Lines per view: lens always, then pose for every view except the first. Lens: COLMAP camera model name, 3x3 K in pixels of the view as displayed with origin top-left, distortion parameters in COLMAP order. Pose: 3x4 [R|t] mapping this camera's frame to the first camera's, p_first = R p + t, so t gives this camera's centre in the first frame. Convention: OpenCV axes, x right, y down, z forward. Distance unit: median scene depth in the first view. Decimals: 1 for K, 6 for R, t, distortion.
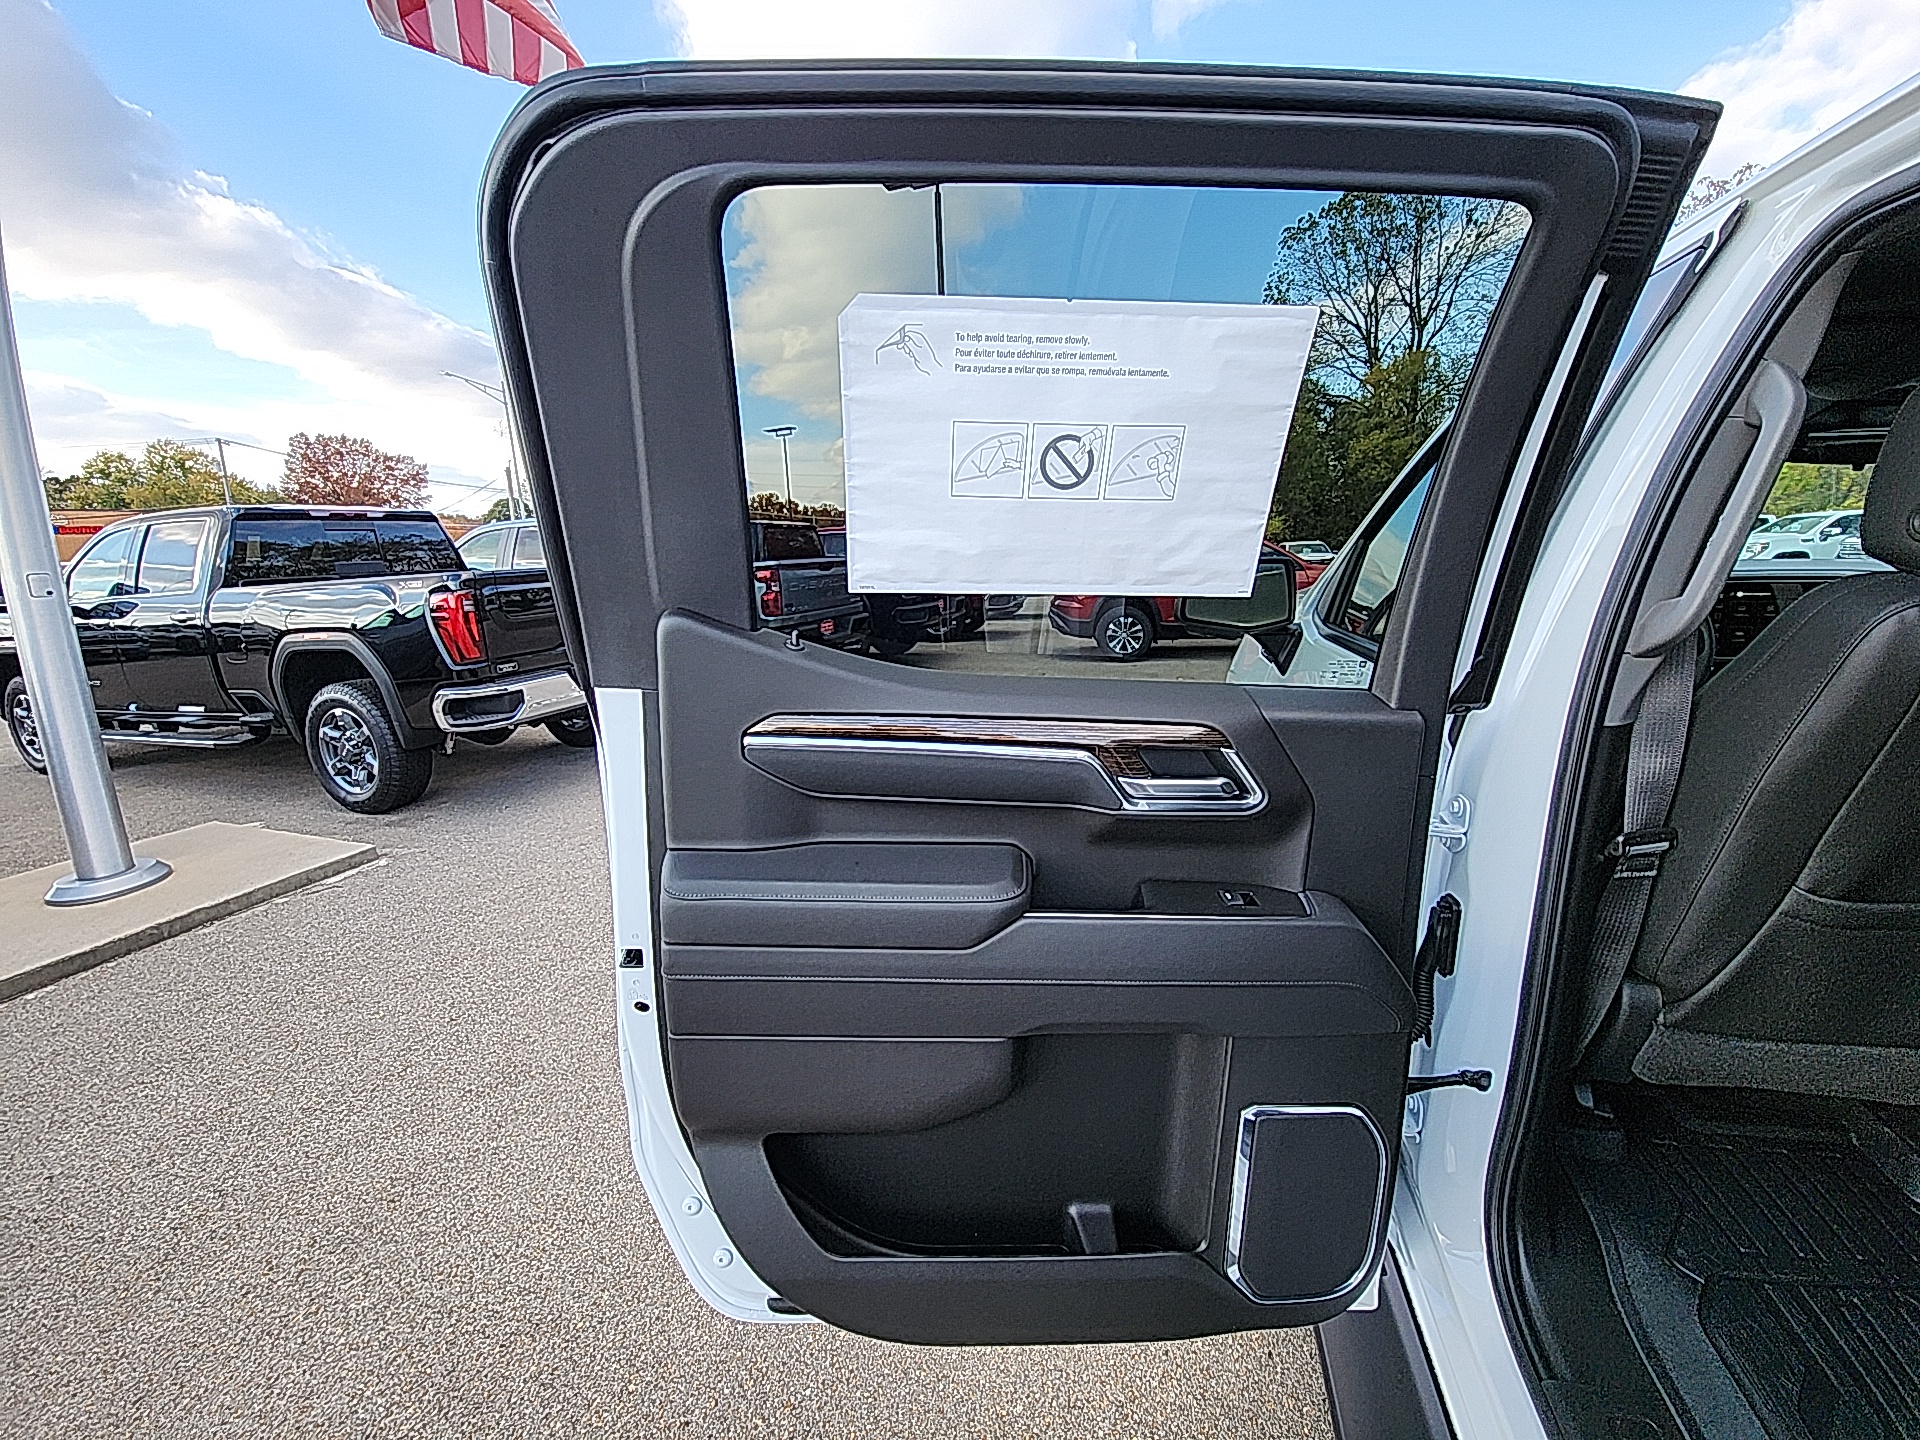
lens RADIAL K [[800.5, 0, 963.6], [0, 800.5, 706.3], [0, 0, 1]] dist [0.007809, -0.014622]
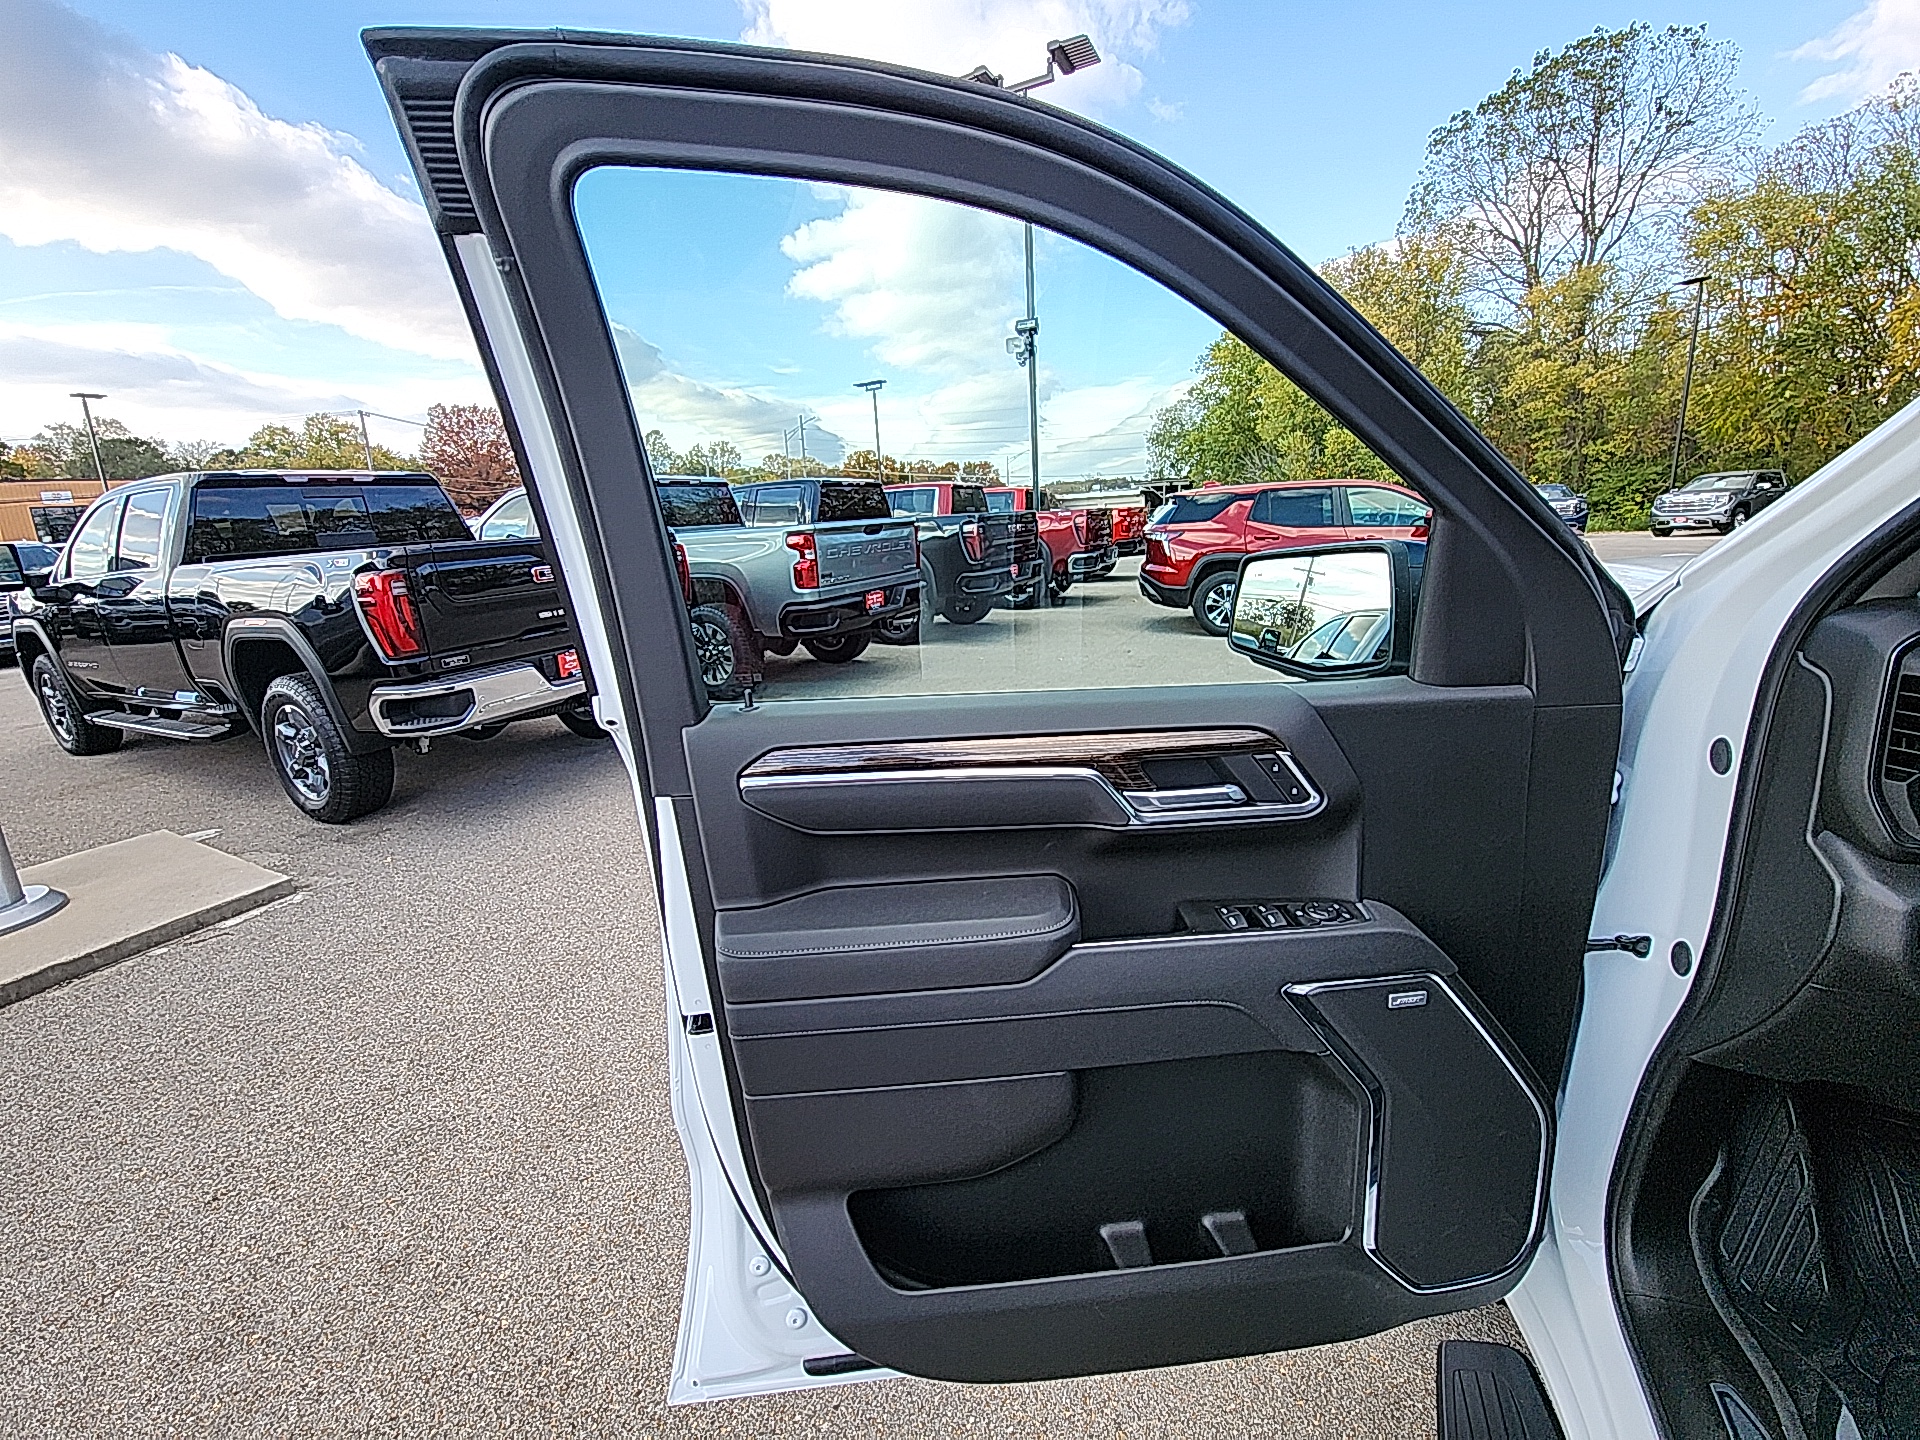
lens RADIAL K [[779.9, 0, 945.0], [0, 779.9, 713.4], [0, 0, 1]] dist [0.013812, -0.016068]
pose [[0.989216, 0.022262, -0.144763, 0.040484], [-0.012452, 0.997586, 0.068323, -0.040848], [0.145934, -0.065784, 0.987105, 0.193030]]
